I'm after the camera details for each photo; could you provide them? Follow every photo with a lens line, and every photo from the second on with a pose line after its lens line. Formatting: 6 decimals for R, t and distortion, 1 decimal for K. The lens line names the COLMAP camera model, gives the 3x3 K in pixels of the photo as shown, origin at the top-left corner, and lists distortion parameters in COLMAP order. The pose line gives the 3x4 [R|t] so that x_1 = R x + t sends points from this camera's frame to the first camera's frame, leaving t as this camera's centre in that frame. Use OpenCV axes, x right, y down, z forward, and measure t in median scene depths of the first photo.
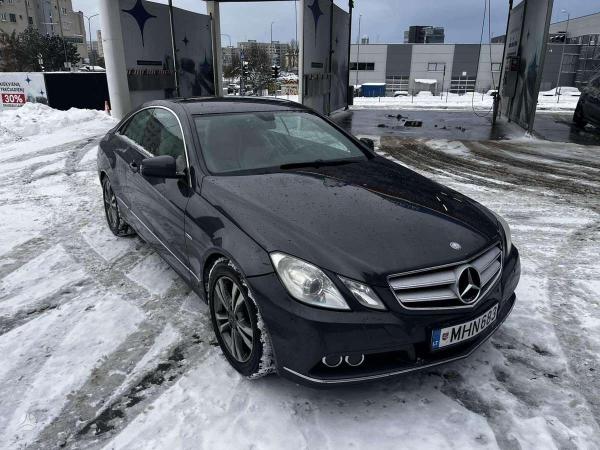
lens RADIAL K [[454.5, 0, 302.0], [0, 454.5, 220.6], [0, 0, 1]] dist [0.071603, -0.089761]
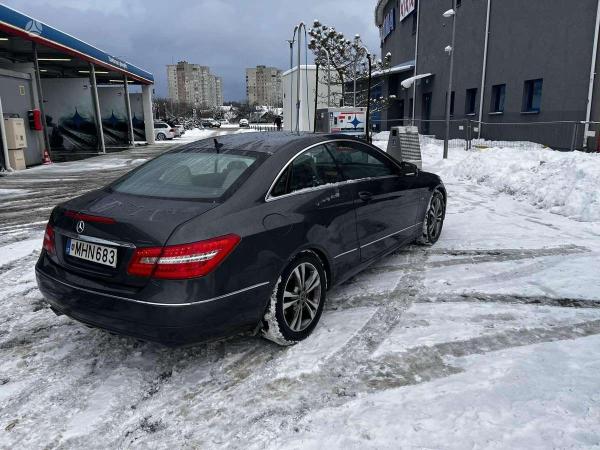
lens RADIAL K [[454.5, 0, 299.0], [0, 454.5, 225.3], [0, 0, 1]] dist [0.071603, -0.089761]
pose [[-0.362285, -0.211603, 0.907730, -1.143859], [0.302701, 0.894389, 0.329304, -0.402090], [-0.881545, 0.394072, -0.259971, 1.296299]]
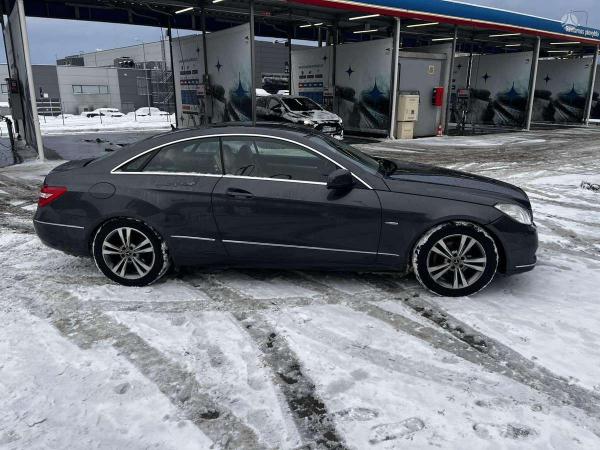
lens RADIAL K [[454.5, 0, 299.0], [0, 454.5, 224.7], [0, 0, 1]] dist [0.071603, -0.089761]
pose [[0.646594, -0.215232, 0.731841, -0.943558], [0.240112, 0.968030, 0.072551, -0.083125], [-0.724060, 0.128813, 0.677602, 0.202214]]
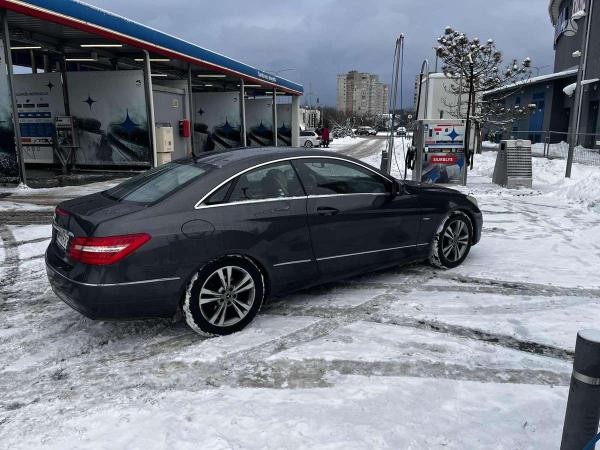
lens RADIAL K [[454.5, 0, 296.4], [0, 454.5, 226.8], [0, 0, 1]] dist [0.071603, -0.089761]
pose [[-0.012389, -0.217070, 0.976077, -1.285185], [0.314093, 0.925899, 0.209897, -0.300511], [-0.949311, 0.309180, 0.056709, 0.928176]]
